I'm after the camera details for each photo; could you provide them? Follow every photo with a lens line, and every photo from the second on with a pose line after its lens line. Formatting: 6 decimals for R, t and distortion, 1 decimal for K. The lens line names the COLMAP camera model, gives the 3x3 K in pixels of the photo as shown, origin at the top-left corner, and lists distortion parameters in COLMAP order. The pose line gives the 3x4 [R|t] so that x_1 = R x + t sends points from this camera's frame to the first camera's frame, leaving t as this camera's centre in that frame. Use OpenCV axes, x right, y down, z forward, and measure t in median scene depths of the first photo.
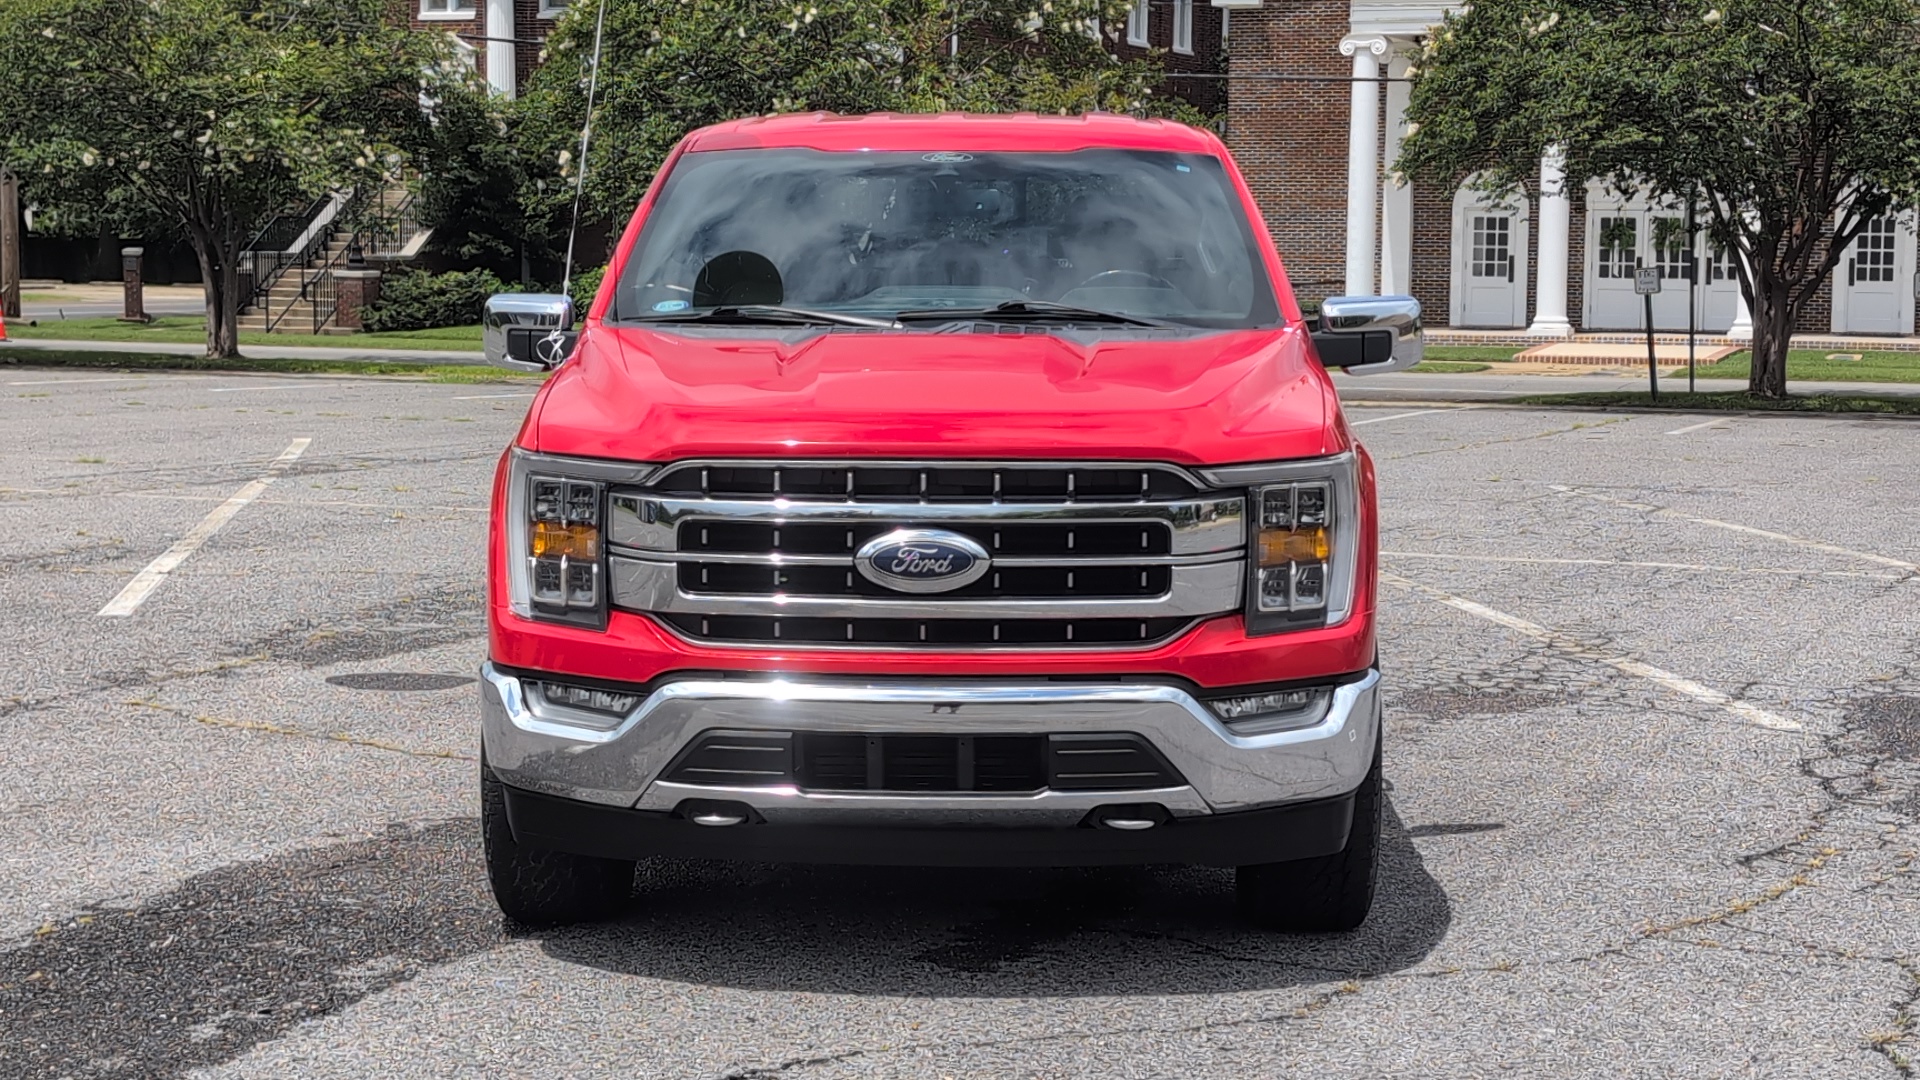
lens RADIAL K [[3279.7, 0, 936.1], [0, 3279.7, 616.6], [0, 0, 1]] dist [0.065544, 0.043459]
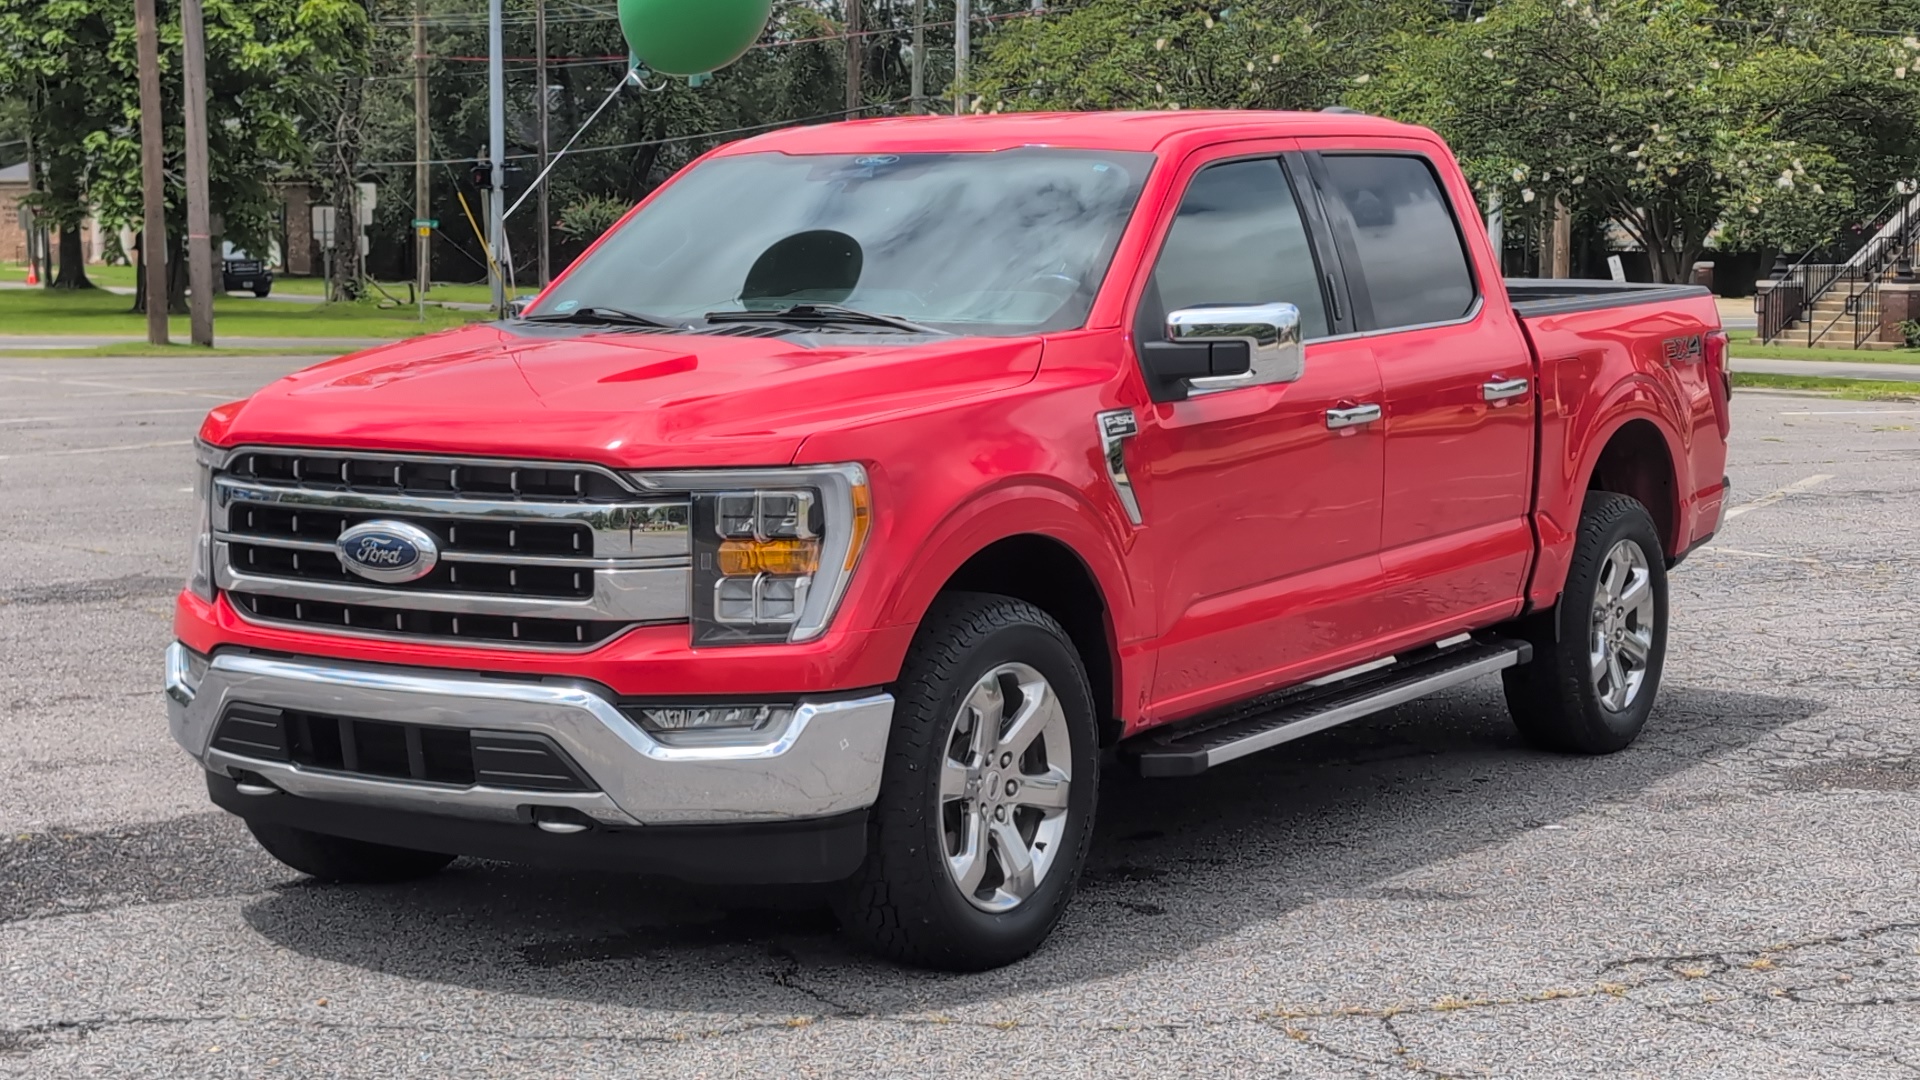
lens RADIAL K [[3273.5, 0, 960.0], [0, 3273.5, 540.0], [0, 0, 1]] dist [0.060309, 0.093554]
pose [[0.852652, 0.045979, -0.520452, 0.662755], [-0.060313, 0.998123, -0.010632, -0.019806], [0.518986, 0.040456, 0.853825, 0.210820]]
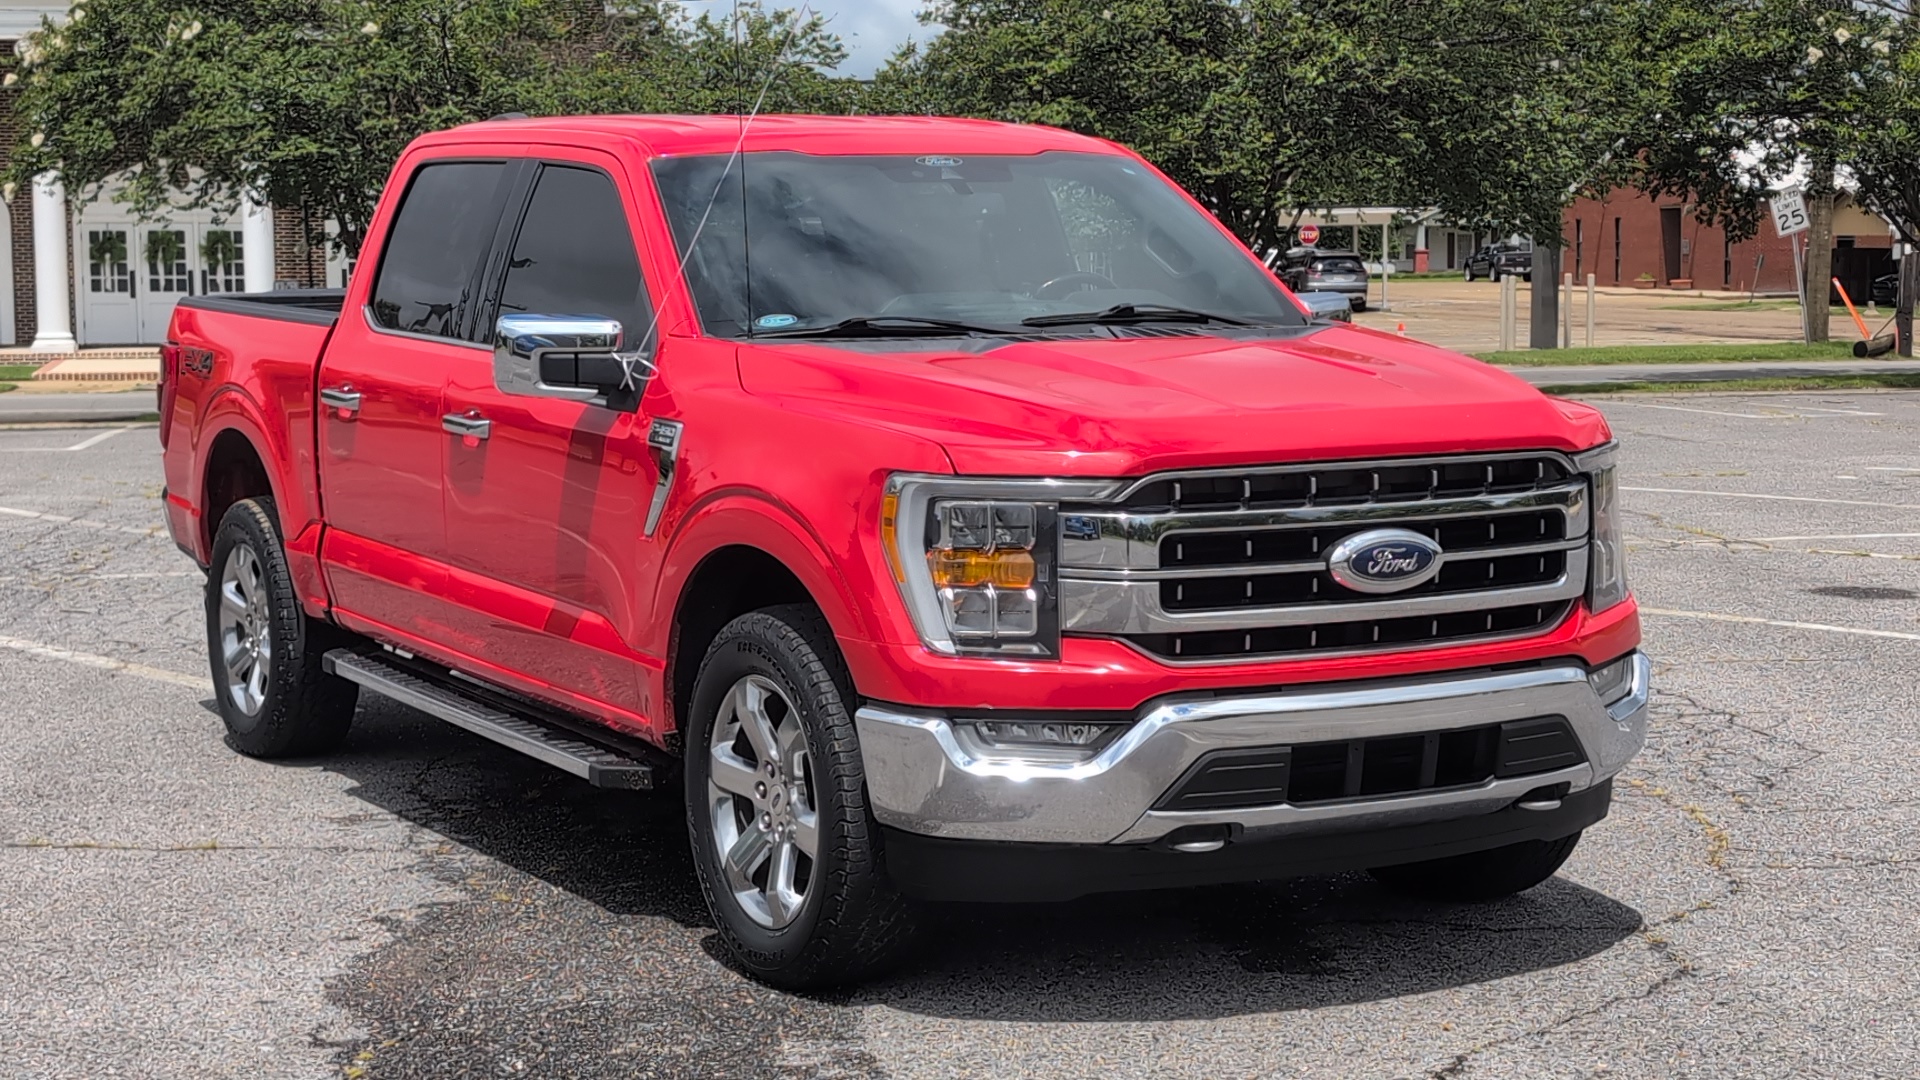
lens RADIAL K [[3279.7, 0, 936.1], [0, 3279.7, 616.6], [0, 0, 1]] dist [0.065544, 0.043459]
pose [[0.863525, -0.074383, 0.498790, -0.598616], [0.076514, 0.996937, 0.016206, -0.025963], [-0.498468, 0.024170, 0.866571, 0.203883]]
